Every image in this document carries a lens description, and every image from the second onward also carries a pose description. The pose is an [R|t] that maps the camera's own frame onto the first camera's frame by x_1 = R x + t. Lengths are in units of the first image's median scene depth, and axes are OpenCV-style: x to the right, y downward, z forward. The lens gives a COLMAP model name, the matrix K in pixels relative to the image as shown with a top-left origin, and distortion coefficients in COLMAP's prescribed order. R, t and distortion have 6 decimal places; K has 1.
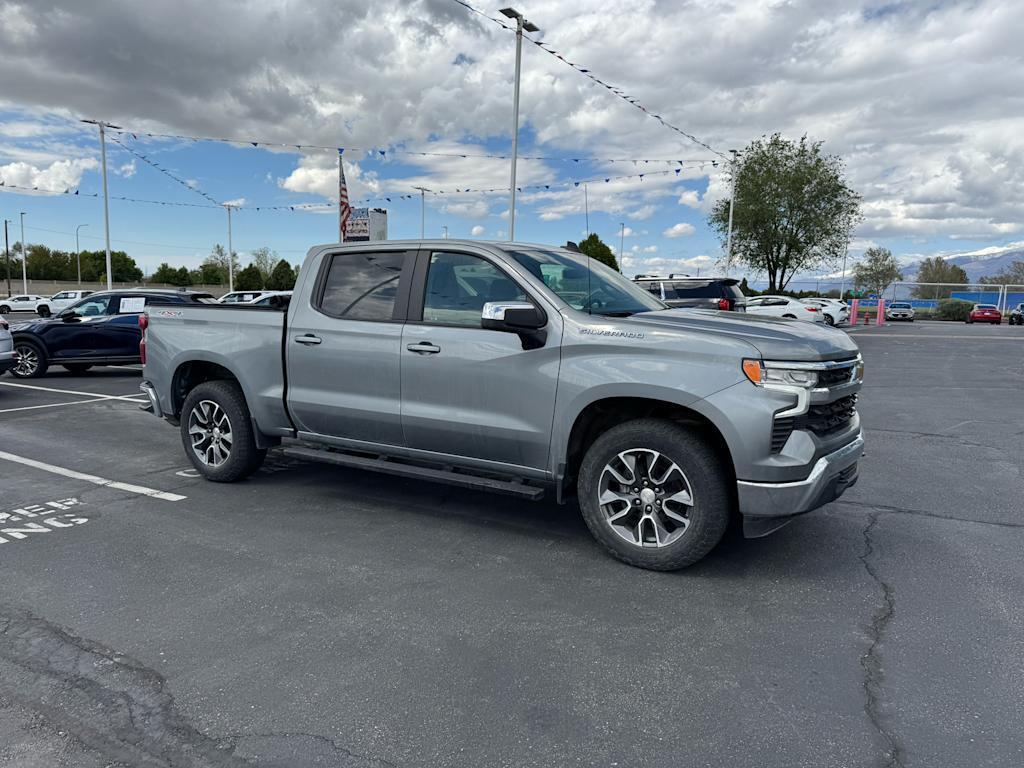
lens RADIAL K [[720.8, 0, 509.5], [0, 720.8, 400.4], [0, 0, 1]] dist [0.038053, -0.042825]
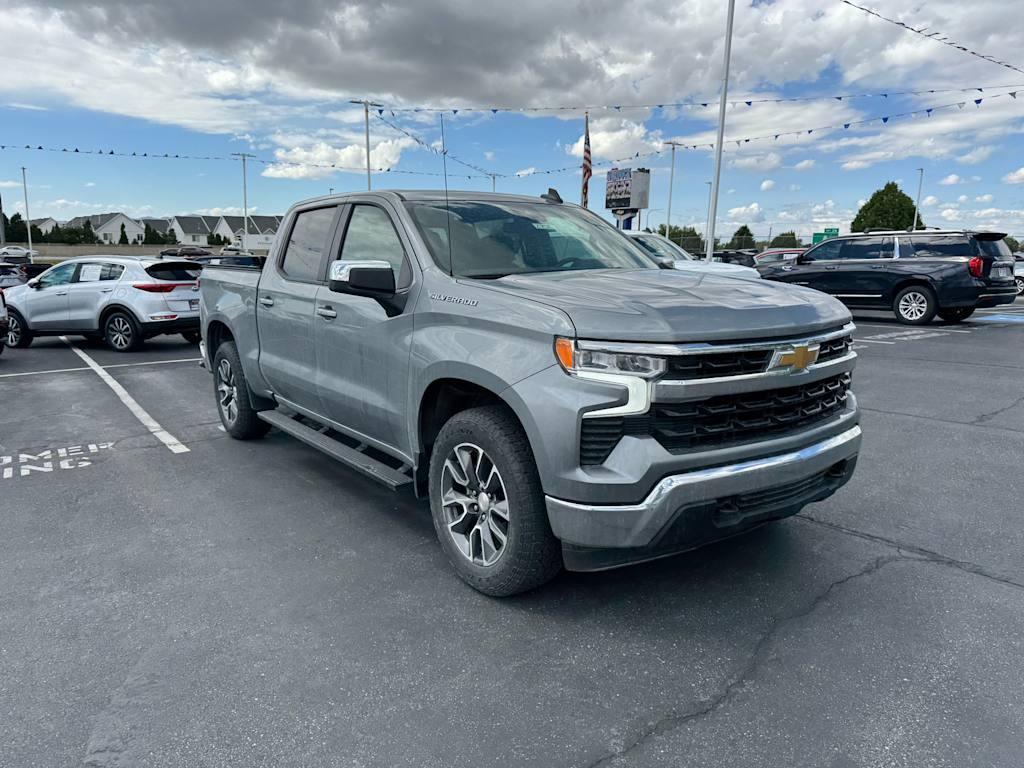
lens RADIAL K [[720.8, 0, 512.1], [0, 720.8, 394.0], [0, 0, 1]] dist [0.038053, -0.042825]
pose [[0.931382, 0.058195, -0.359363, 0.343264], [-0.042979, 0.997814, 0.050193, -0.020345], [0.361498, -0.031304, 0.931847, 0.177722]]
